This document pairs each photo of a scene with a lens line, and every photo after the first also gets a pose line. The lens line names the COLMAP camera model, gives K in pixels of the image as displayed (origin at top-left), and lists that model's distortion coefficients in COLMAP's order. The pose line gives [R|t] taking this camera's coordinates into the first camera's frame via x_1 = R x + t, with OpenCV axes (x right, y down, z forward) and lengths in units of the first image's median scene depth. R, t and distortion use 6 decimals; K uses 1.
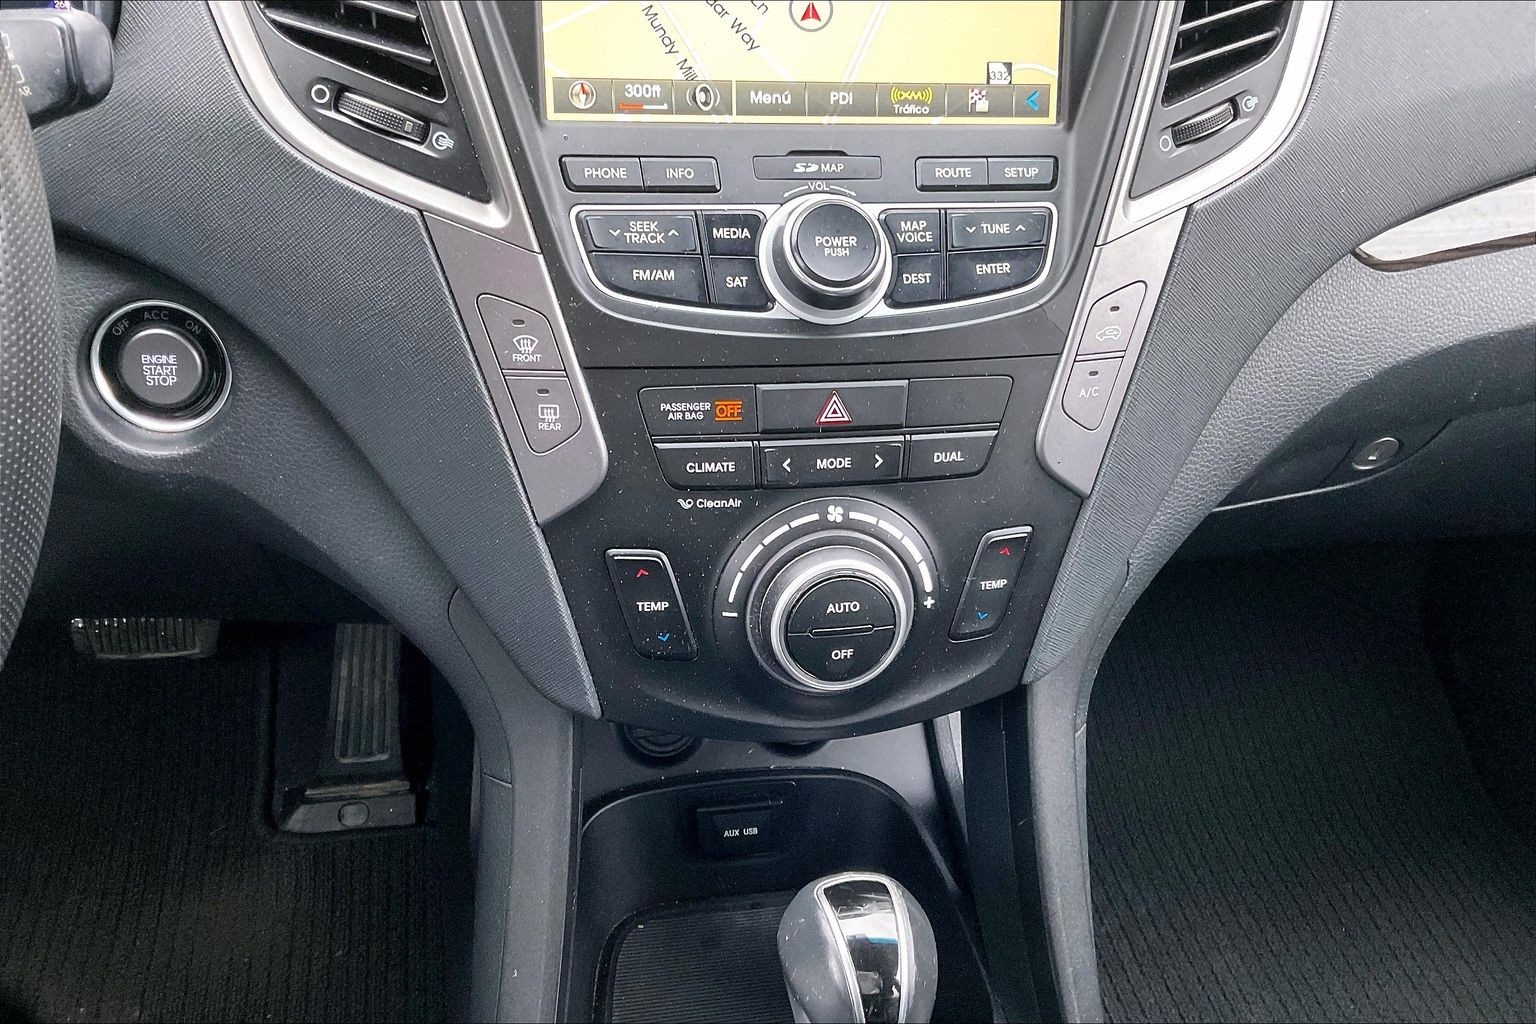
lens RADIAL K [[1273.2, 0, 780.6], [0, 1273.2, 512.9], [0, 0, 1]] dist [0.097998, -0.191985]
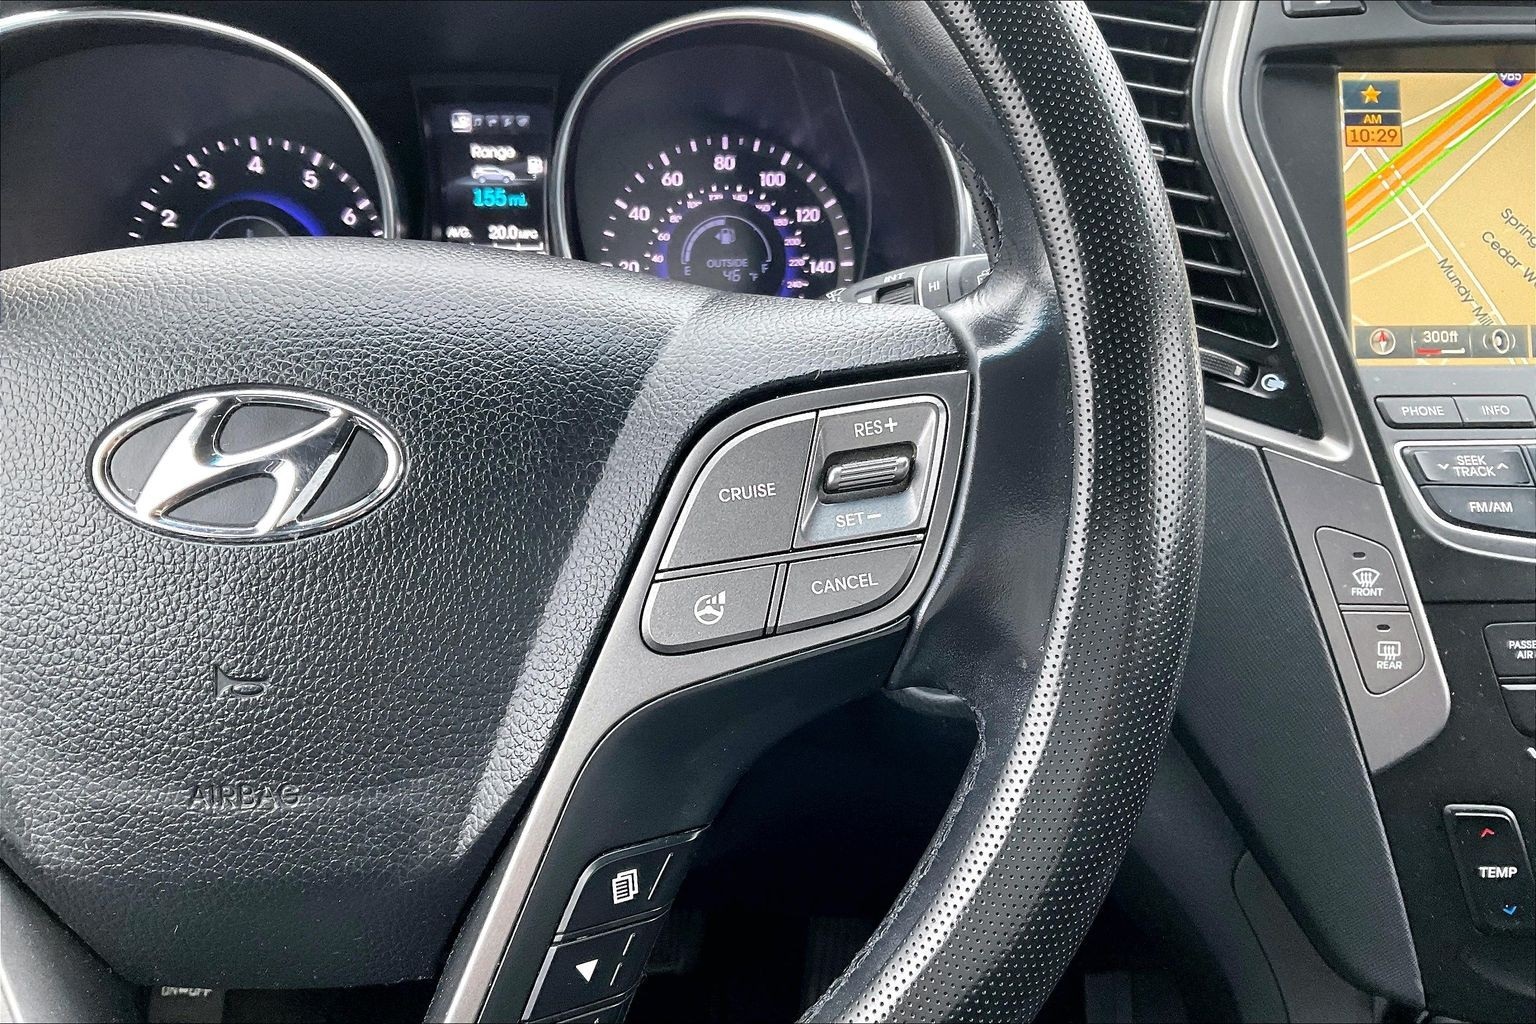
lens RADIAL K [[1273.2, 0, 764.9], [0, 1273.2, 501.2], [0, 0, 1]] dist [0.097998, -0.191985]
pose [[0.985953, -0.020689, -0.165740, -0.458637], [-0.027617, 0.958447, -0.283929, 0.095500], [0.164727, 0.284518, 0.944412, -0.004801]]
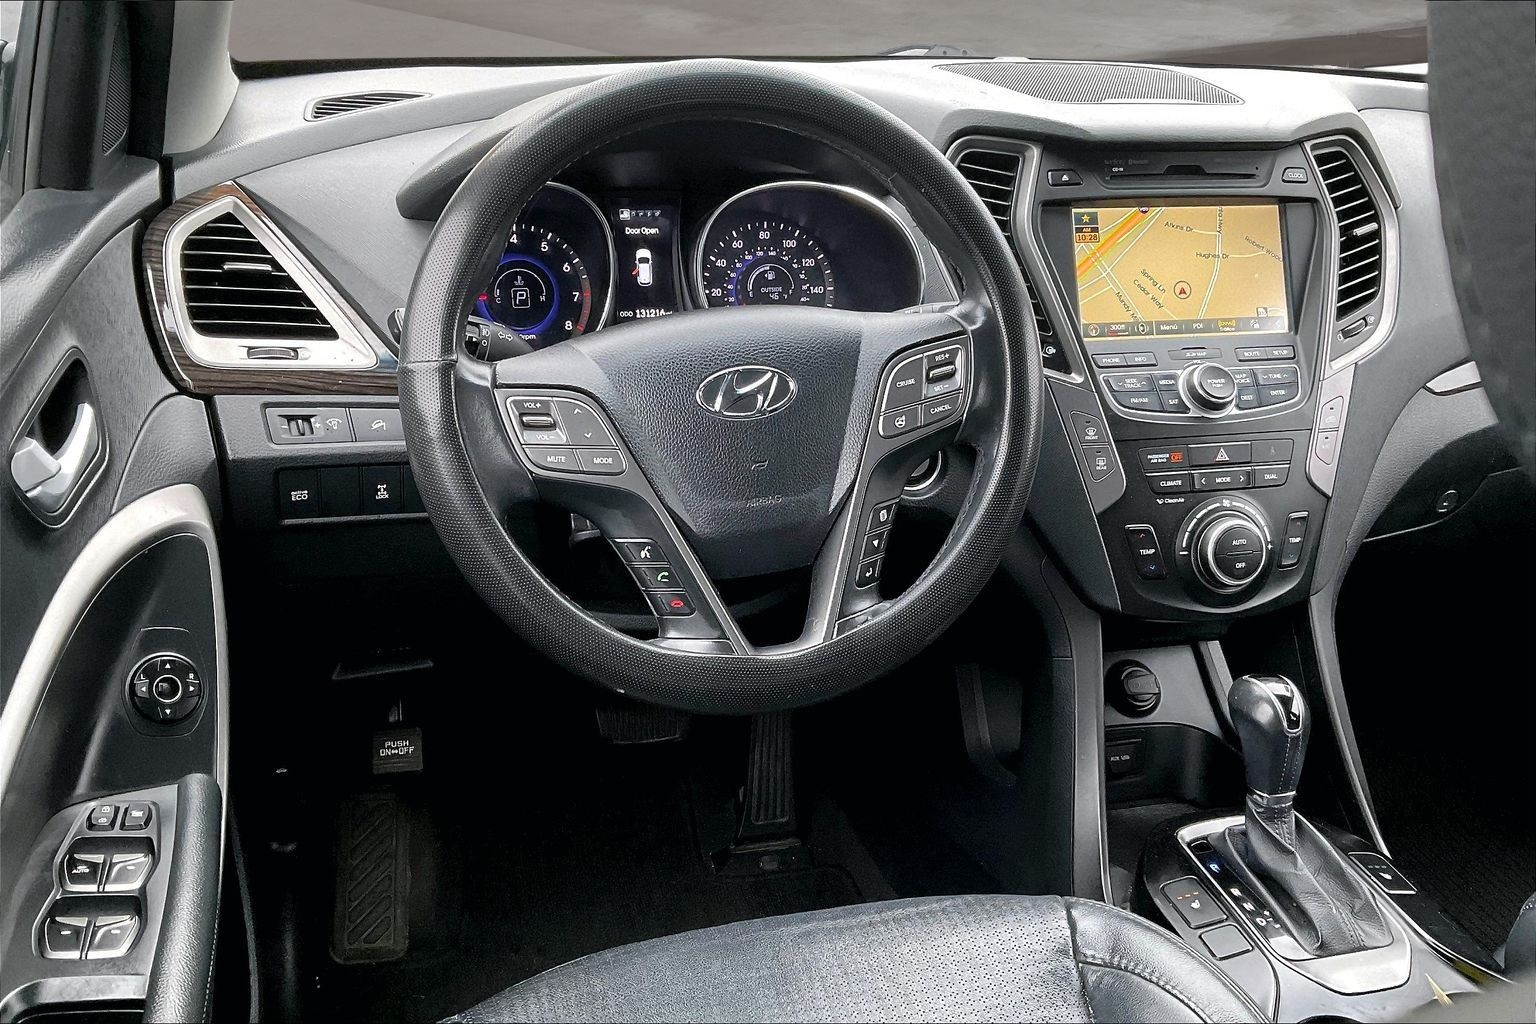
lens RADIAL K [[1440.9, 0, 783.7], [0, 1440.9, 512.2], [0, 0, 1]] dist [0.049845, 0.000000]
pose [[0.995020, -0.066888, 0.073906, -0.896923], [0.083236, 0.965476, -0.246835, 0.565643], [-0.054844, 0.251757, 0.966235, -1.347438]]
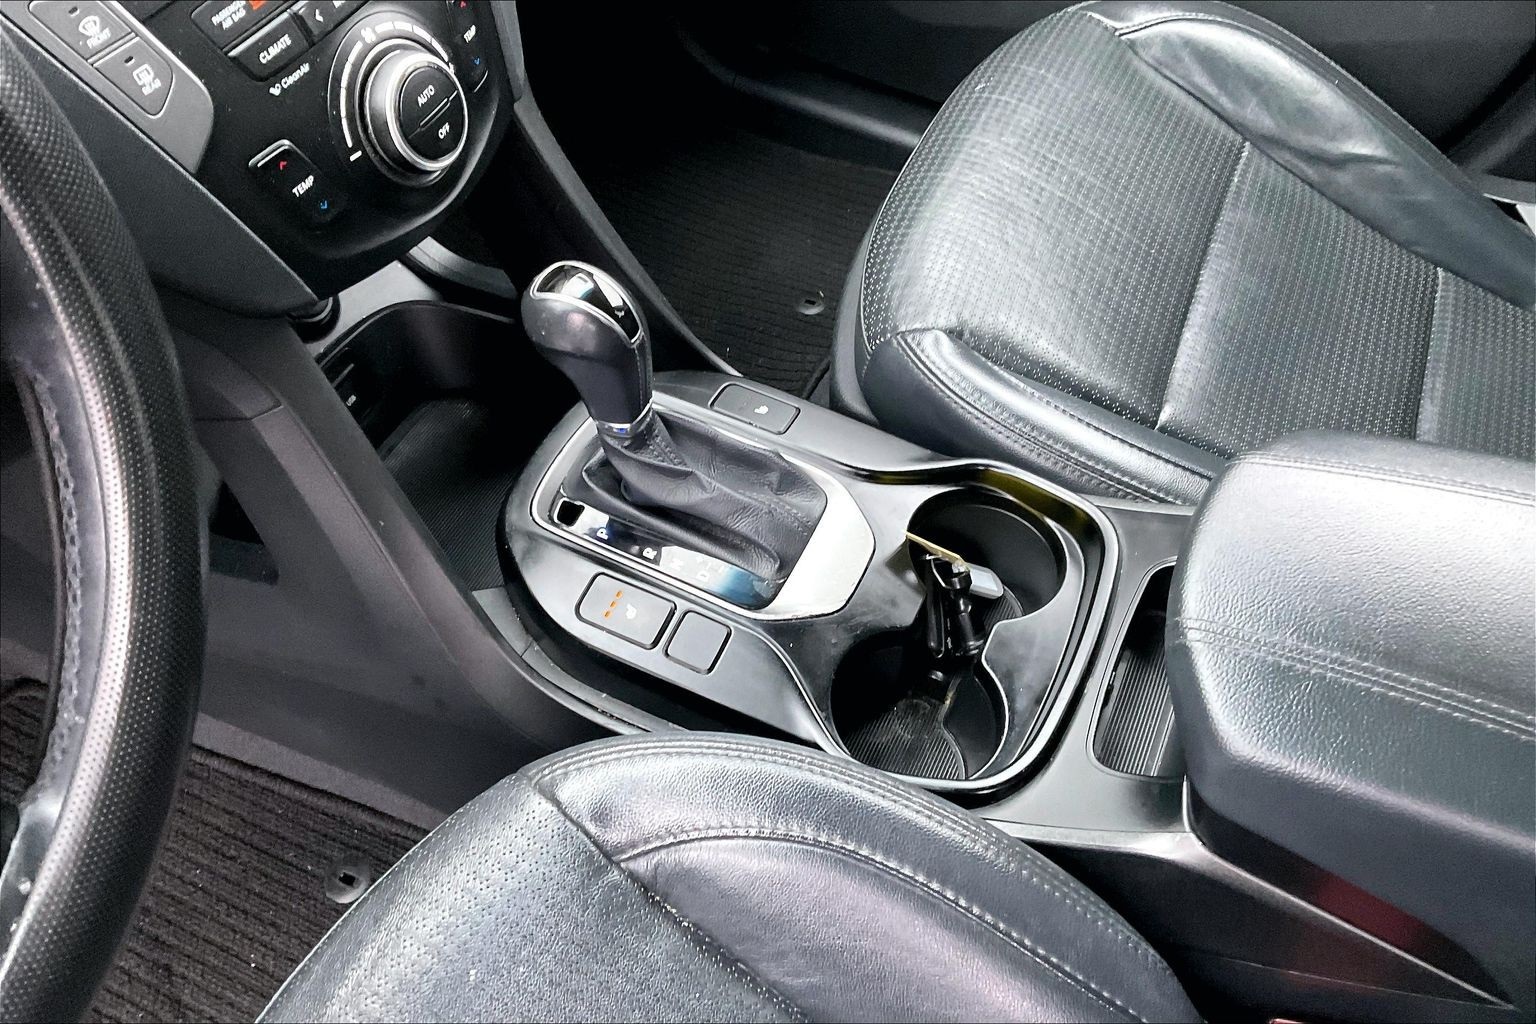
lens RADIAL K [[1273.2, 0, 771.1], [0, 1273.2, 503.8], [0, 0, 1]] dist [0.097998, -0.191985]
pose [[0.577157, -0.676879, 0.456864, -0.611138], [0.497658, 0.735094, 0.460405, -0.046686], [-0.647476, -0.038364, 0.761119, -0.217723]]
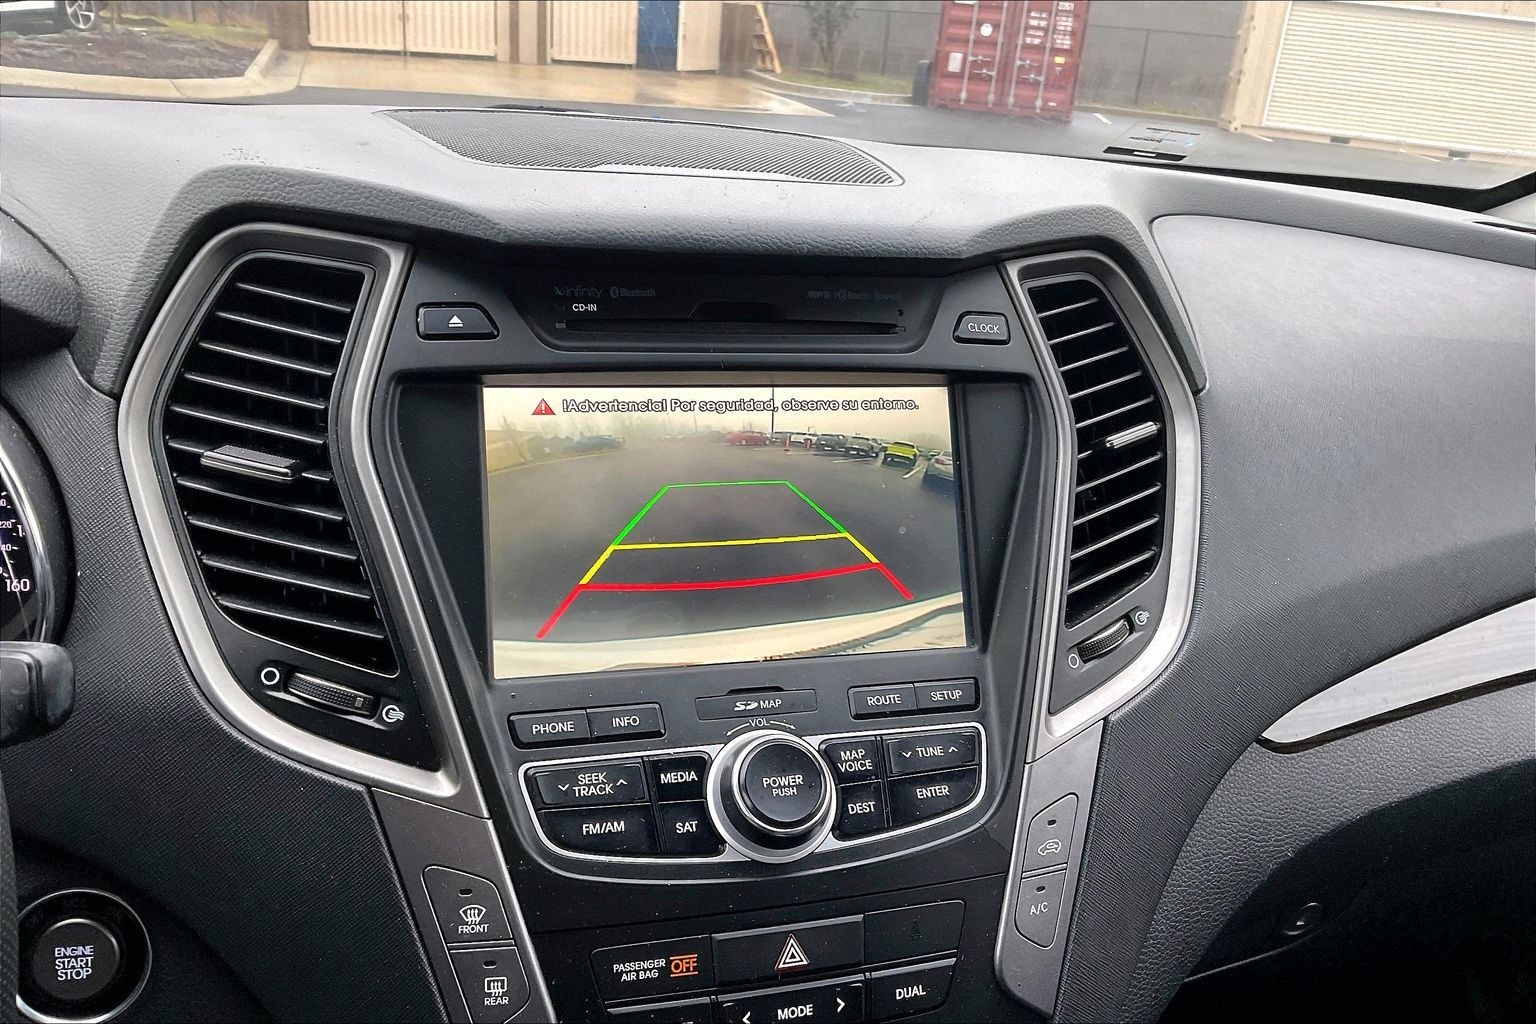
lens RADIAL K [[1273.2, 0, 772.6], [0, 1273.2, 498.9], [0, 0, 1]] dist [0.097998, -0.191985]
pose [[0.993686, -0.042708, 0.103751, -0.058804], [0.073061, 0.948099, -0.309469, -0.106422], [-0.085149, 0.315096, 0.945232, -0.033388]]
